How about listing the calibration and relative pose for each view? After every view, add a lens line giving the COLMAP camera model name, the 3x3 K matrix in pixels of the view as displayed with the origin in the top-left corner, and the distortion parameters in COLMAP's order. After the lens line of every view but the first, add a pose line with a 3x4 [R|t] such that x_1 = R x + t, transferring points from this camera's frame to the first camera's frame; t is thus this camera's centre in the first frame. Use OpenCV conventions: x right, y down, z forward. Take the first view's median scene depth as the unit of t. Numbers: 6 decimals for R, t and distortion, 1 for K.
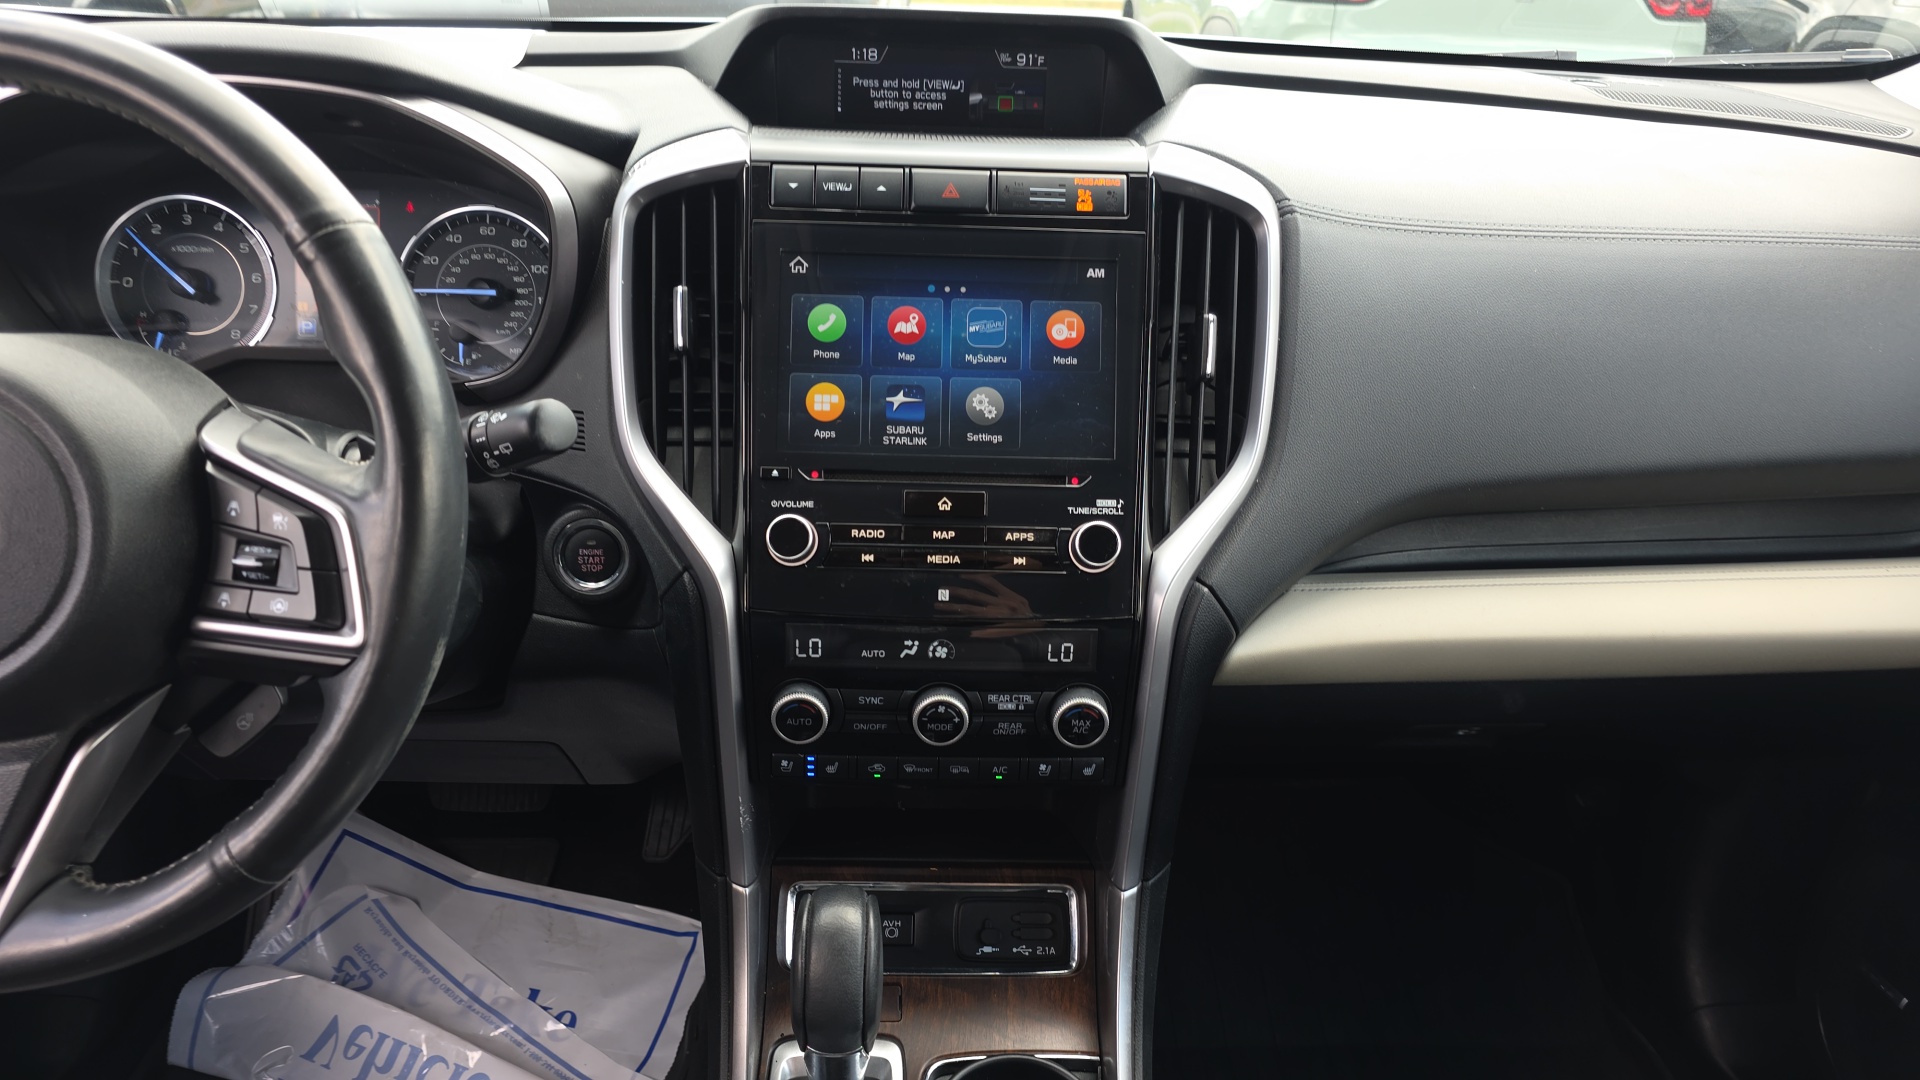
lens RADIAL K [[1322.5, 0, 969.3], [0, 1322.5, 583.4], [0, 0, 1]] dist [0.028991, -0.041812]
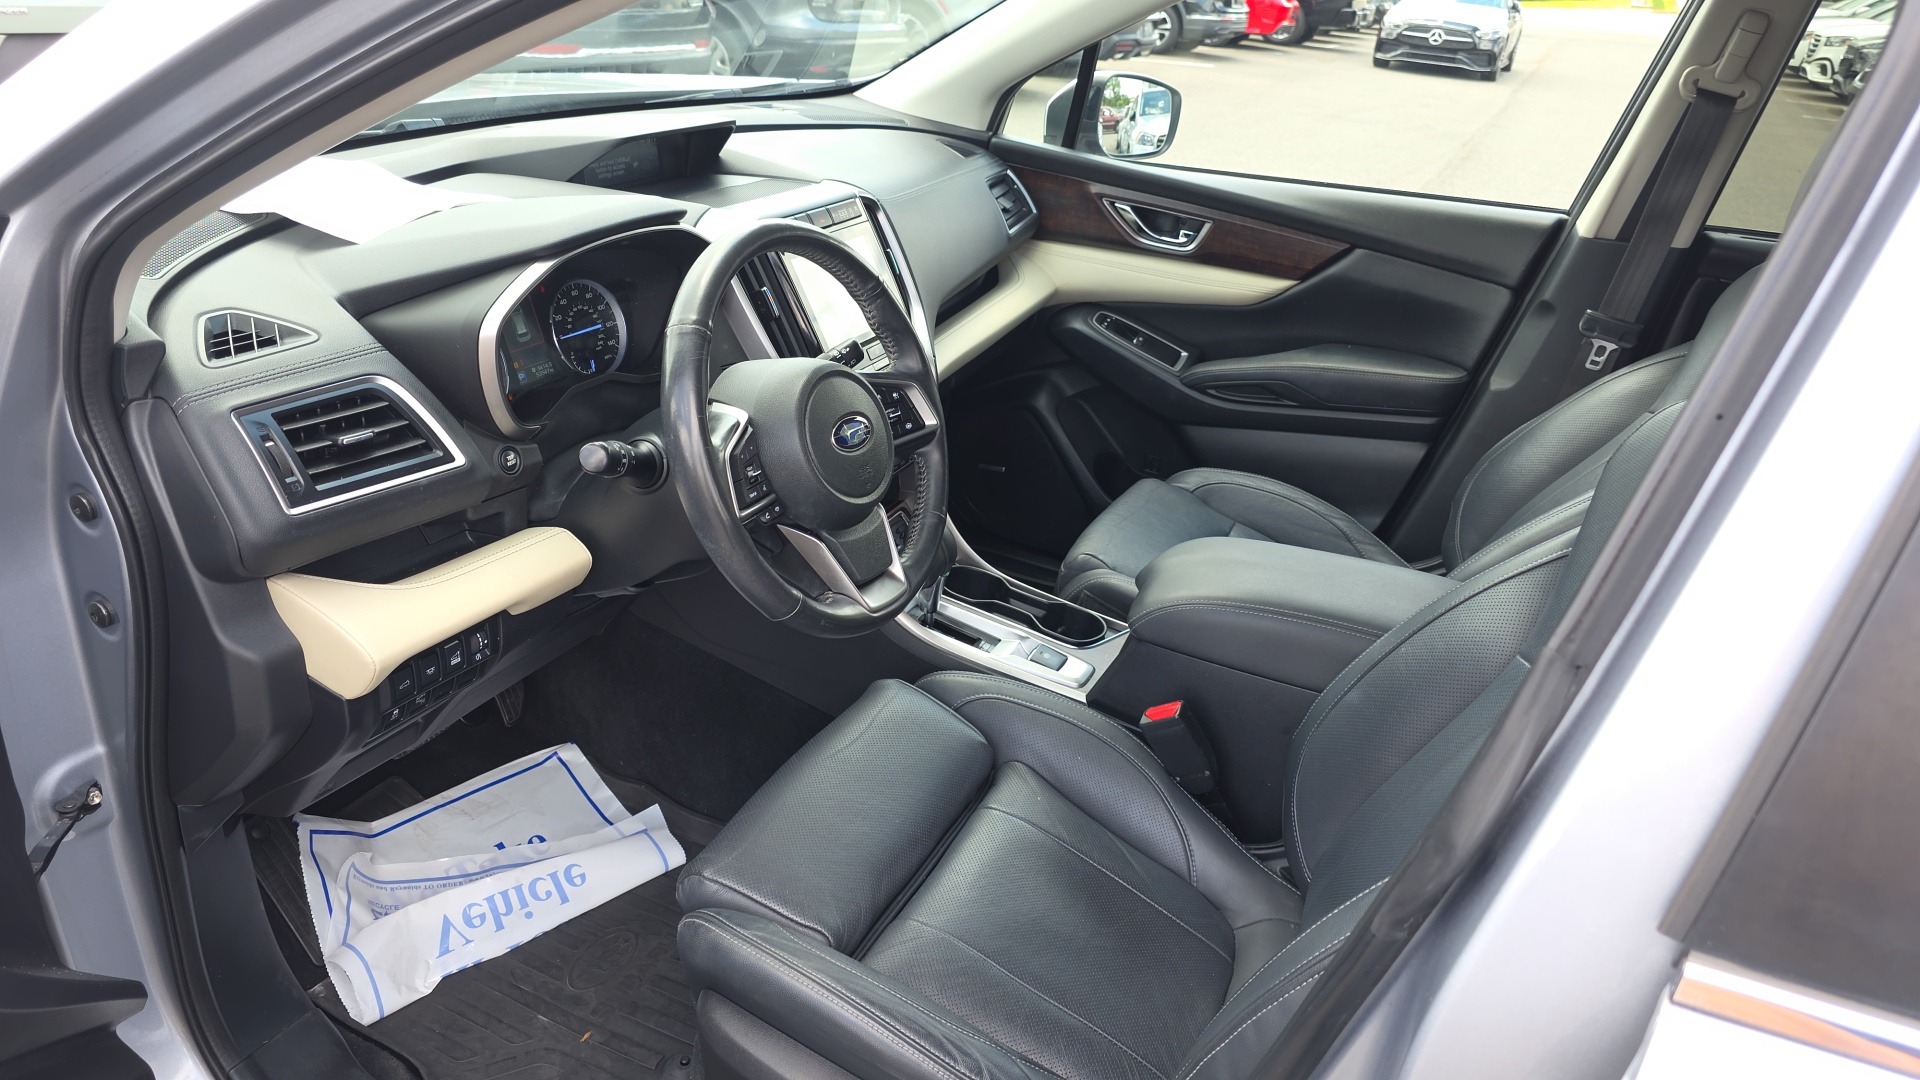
lens RADIAL K [[1322.5, 0, 955.5], [0, 1322.5, 535.4], [0, 0, 1]] dist [0.028991, -0.041812]
pose [[0.449385, -0.376179, 0.810273, -1.881445], [0.329035, 0.912951, 0.241363, -0.269256], [-0.830535, 0.158143, 0.534043, -0.287269]]
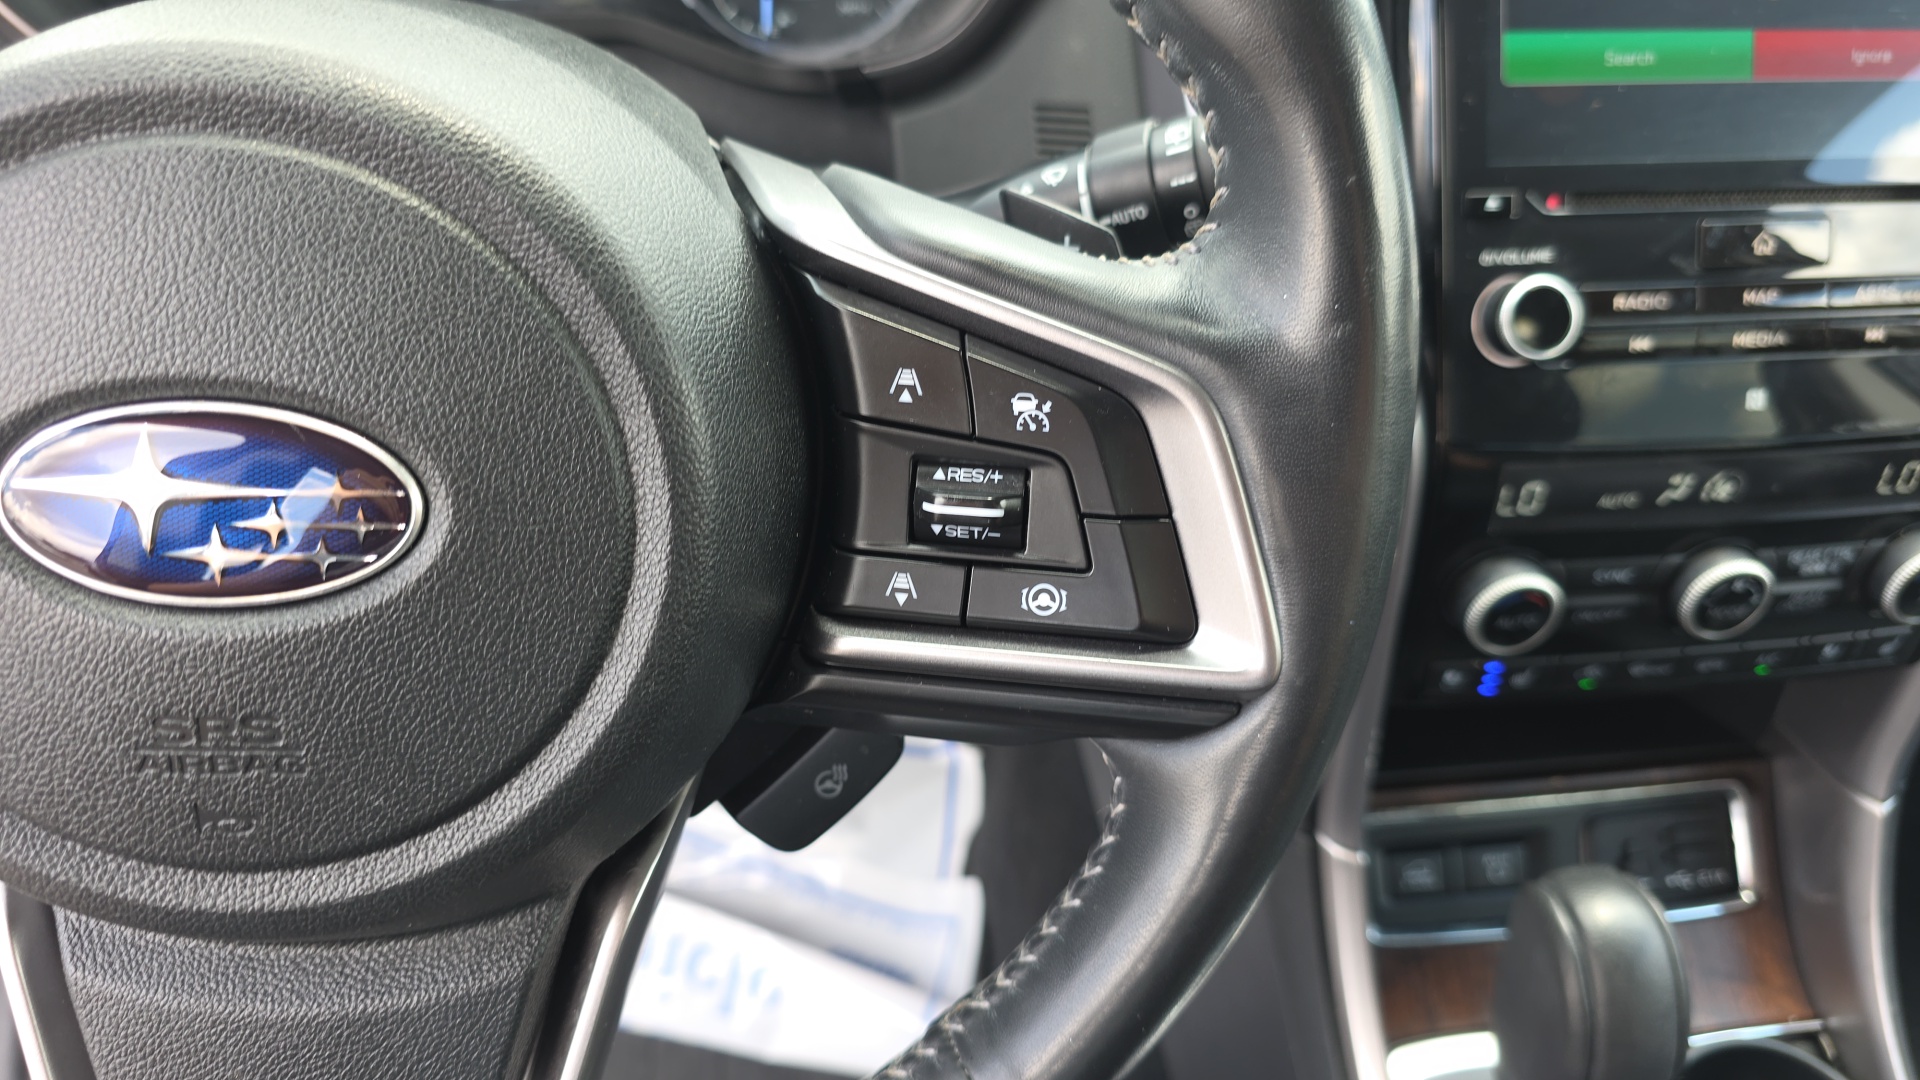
lens RADIAL K [[1322.5, 0, 940.3], [0, 1322.5, 551.0], [0, 0, 1]] dist [0.028991, -0.041812]
pose [[0.995397, -0.068708, 0.066808, -0.418210], [0.053195, 0.975997, 0.211189, -0.068855], [-0.079715, -0.206663, 0.975159, 0.408497]]
